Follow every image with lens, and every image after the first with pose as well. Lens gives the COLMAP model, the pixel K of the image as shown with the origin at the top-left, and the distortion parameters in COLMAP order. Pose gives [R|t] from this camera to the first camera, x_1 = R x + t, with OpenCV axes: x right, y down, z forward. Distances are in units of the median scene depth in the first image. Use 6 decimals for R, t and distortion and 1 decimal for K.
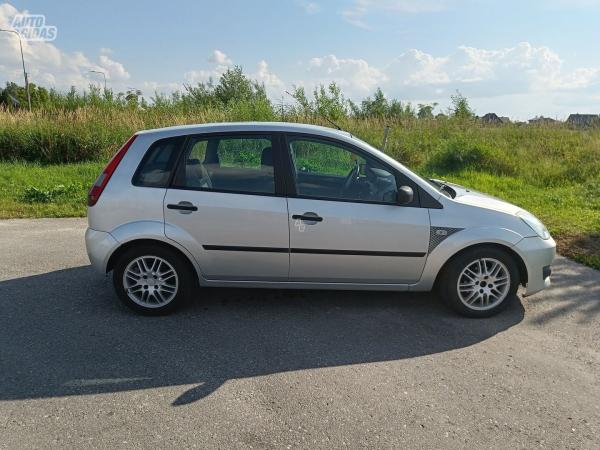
lens RADIAL K [[418.8, 0, 300.0], [0, 418.8, 225.0], [0, 0, 1]] dist [0.007285, -0.002704]
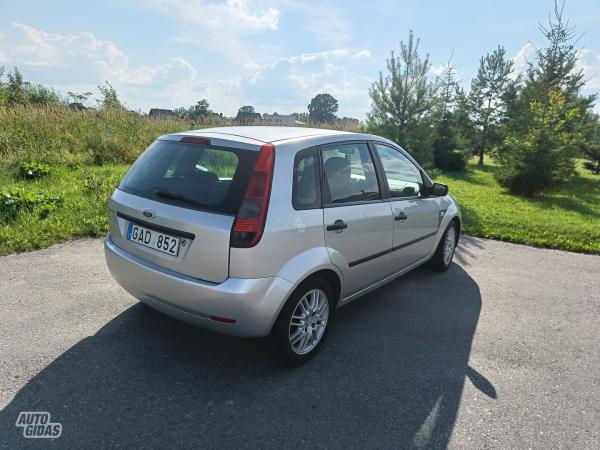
lens RADIAL K [[418.8, 0, 300.0], [0, 418.8, 225.0], [0, 0, 1]] dist [0.007285, -0.002704]
pose [[0.618697, -0.157710, 0.769637, -1.008922], [0.141076, 0.986022, 0.088642, -0.135578], [-0.772859, 0.053735, 0.632298, 0.487207]]
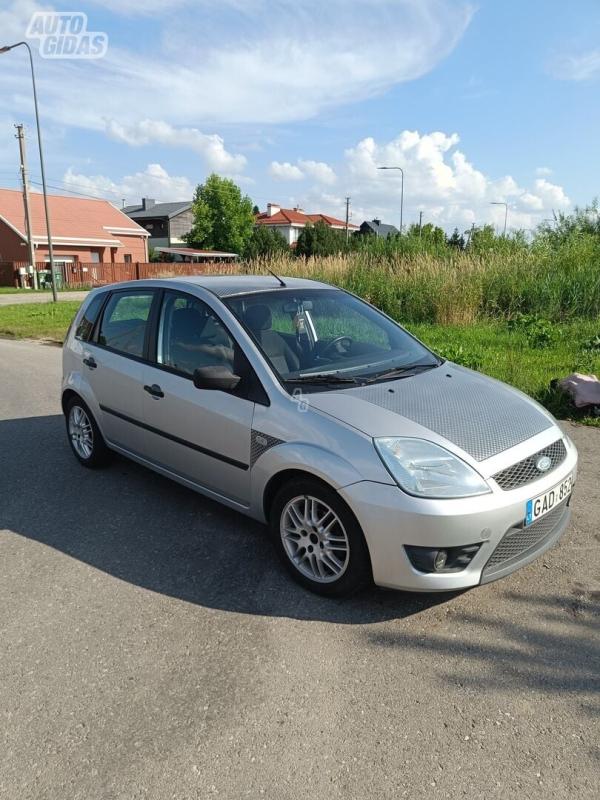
lens RADIAL K [[558.4, 0, 299.1], [0, 558.4, 419.6], [0, 0, 1]] dist [0.007285, -0.002704]
pose [[0.701758, 0.172635, -0.691182, 0.979306], [-0.154820, 0.983964, 0.088573, -0.101987], [0.695389, 0.044851, 0.717232, 0.399696]]
